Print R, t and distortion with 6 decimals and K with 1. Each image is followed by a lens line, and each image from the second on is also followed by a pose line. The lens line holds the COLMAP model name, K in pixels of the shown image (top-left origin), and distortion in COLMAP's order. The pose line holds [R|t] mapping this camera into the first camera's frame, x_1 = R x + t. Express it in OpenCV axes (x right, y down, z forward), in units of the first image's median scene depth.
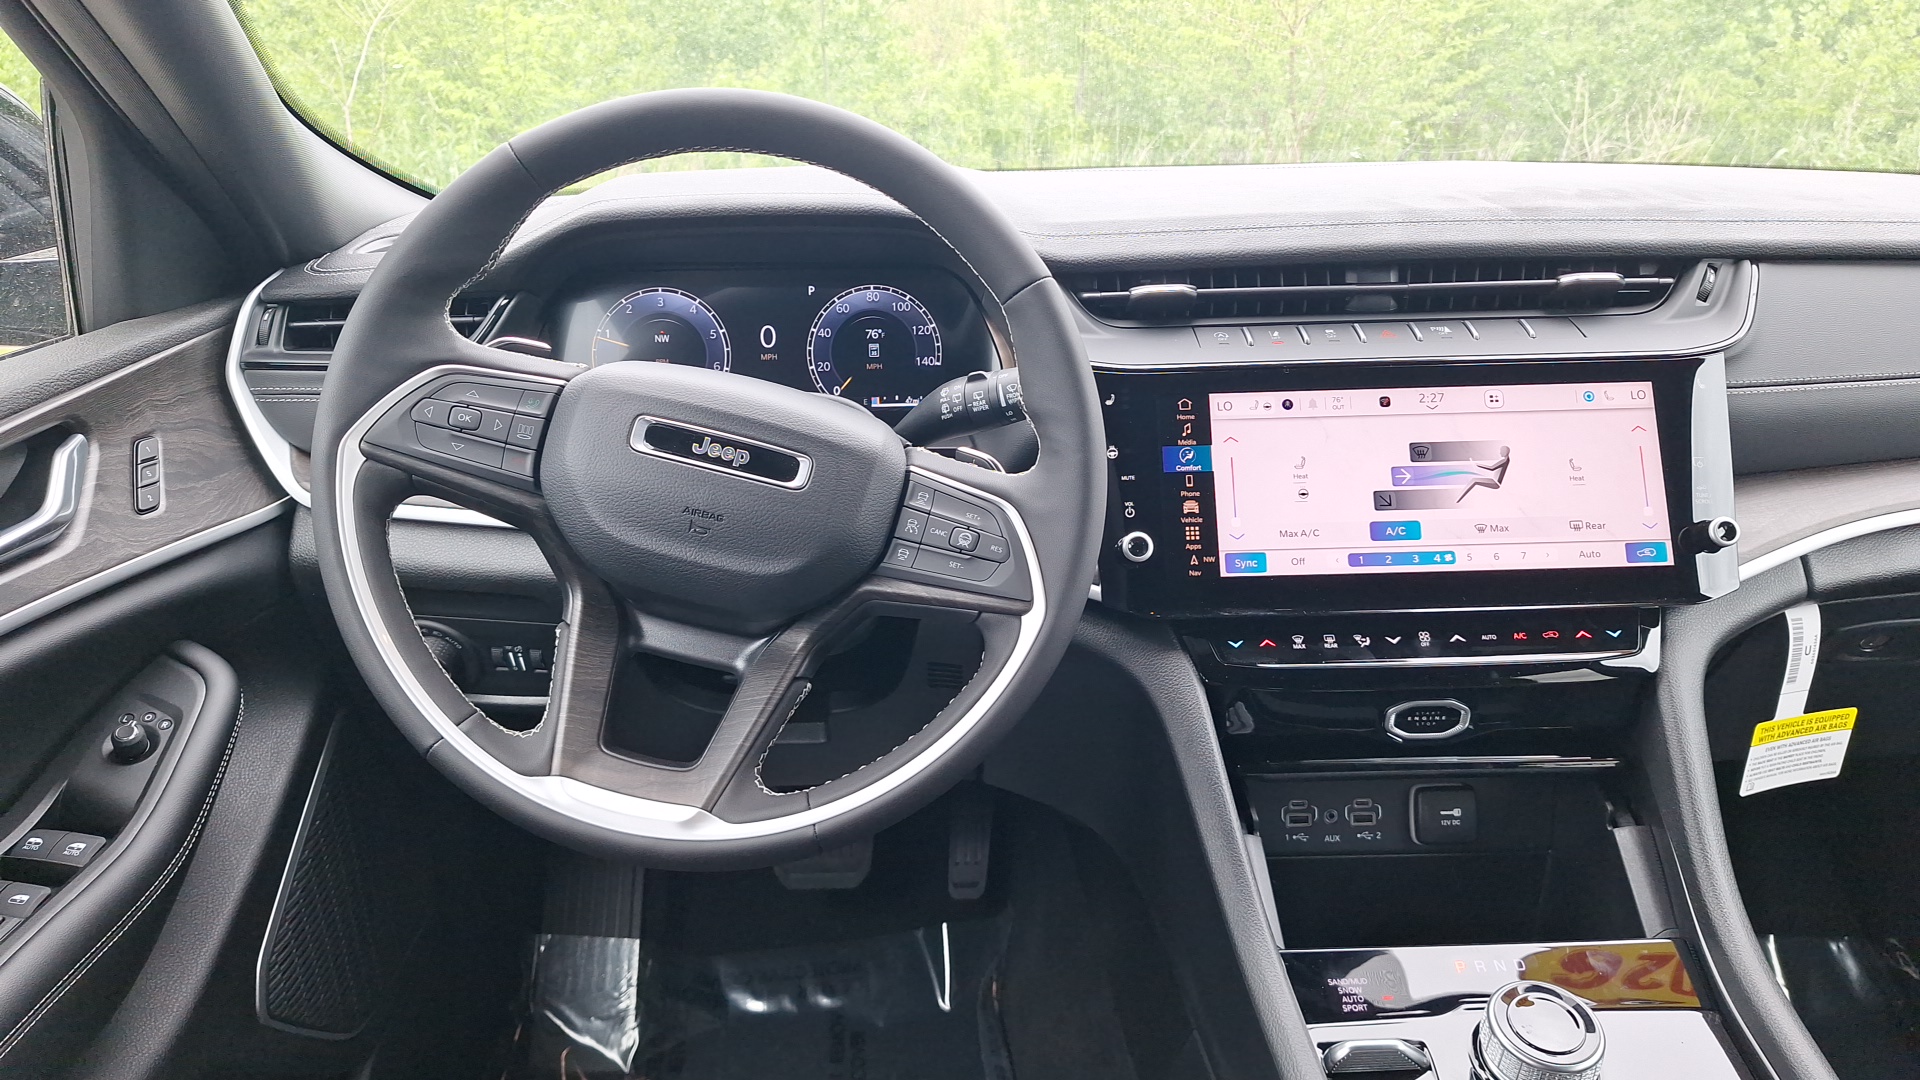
lens RADIAL K [[1363.7, 0, 958.2], [0, 1363.7, 509.6], [0, 0, 1]] dist [-0.005120, -0.002462]
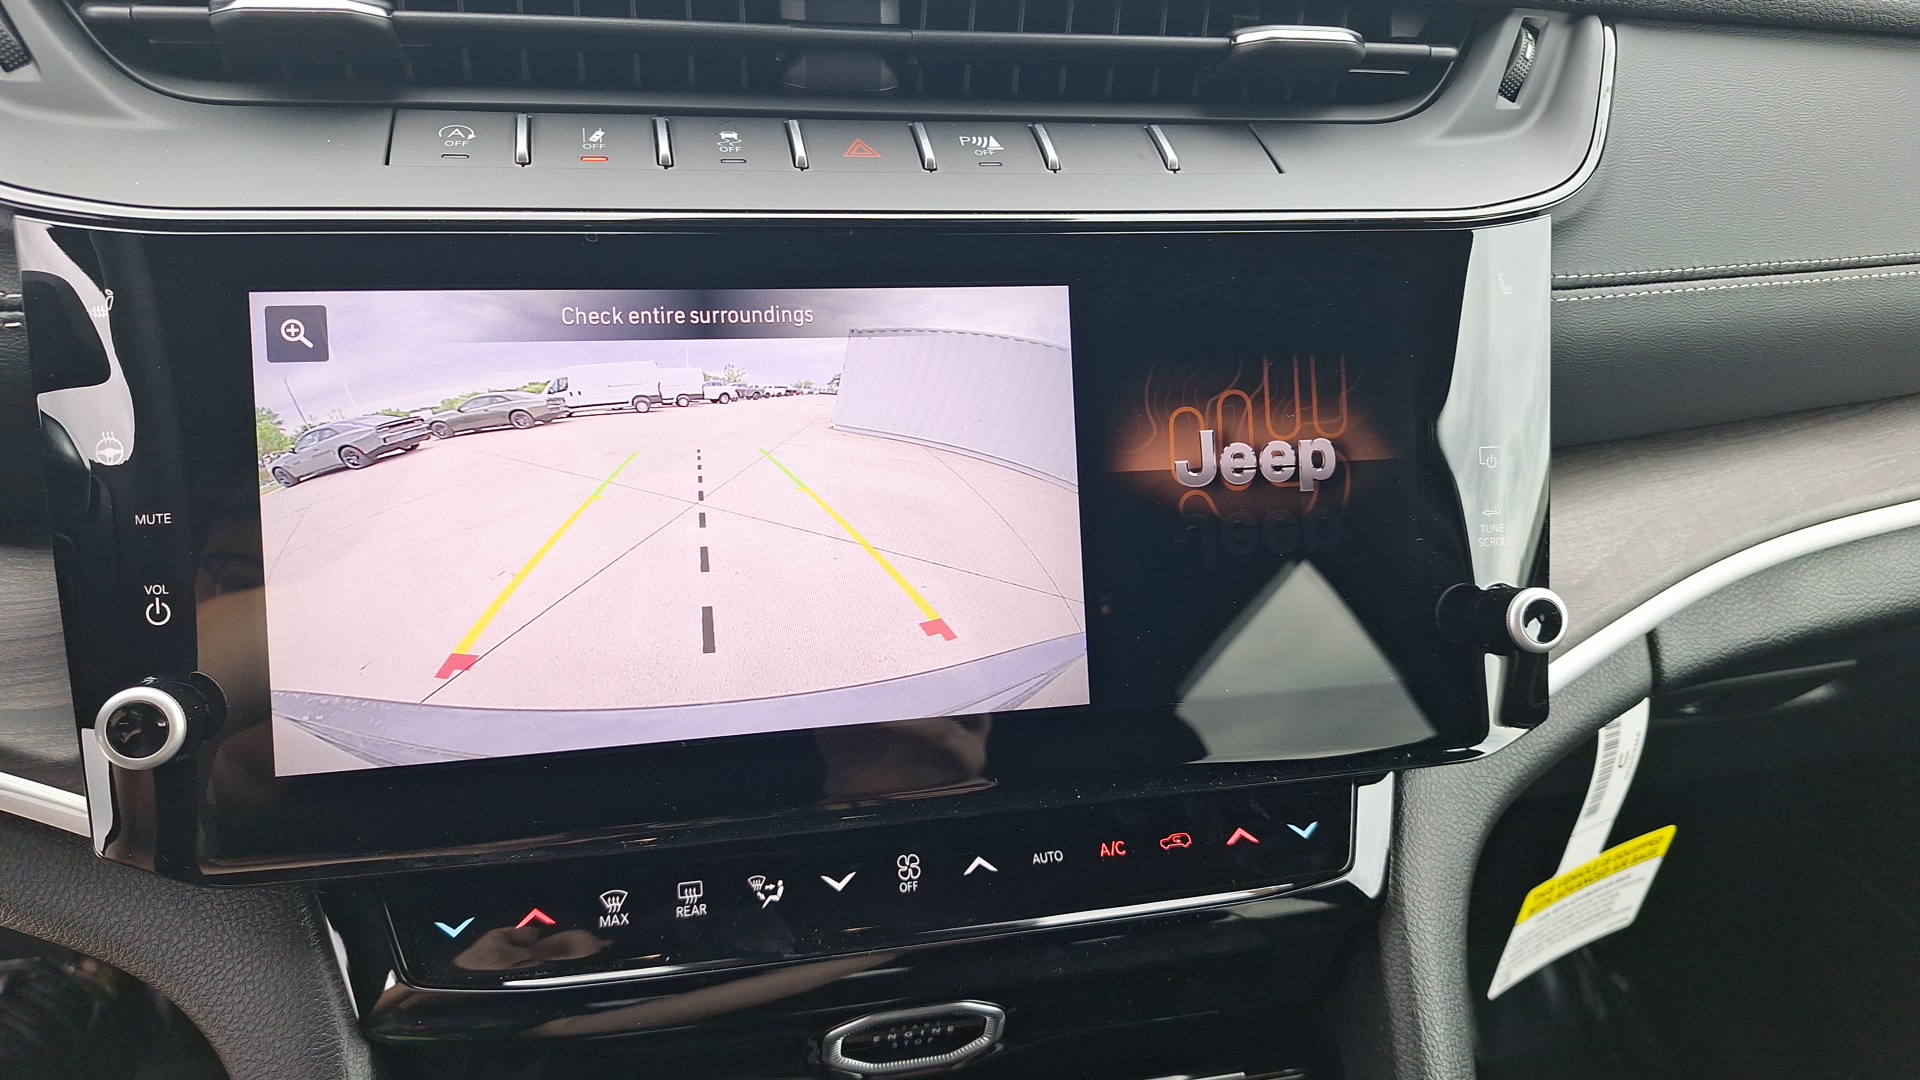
lens RADIAL K [[1390.4, 0, 984.2], [0, 1390.4, 530.1], [0, 0, 1]] dist [0.088474, -0.094598]
pose [[0.971926, -0.024314, 0.234029, 0.243951], [-0.019096, 0.983214, 0.181455, -0.090877], [-0.234512, -0.180830, 0.955146, 0.540118]]
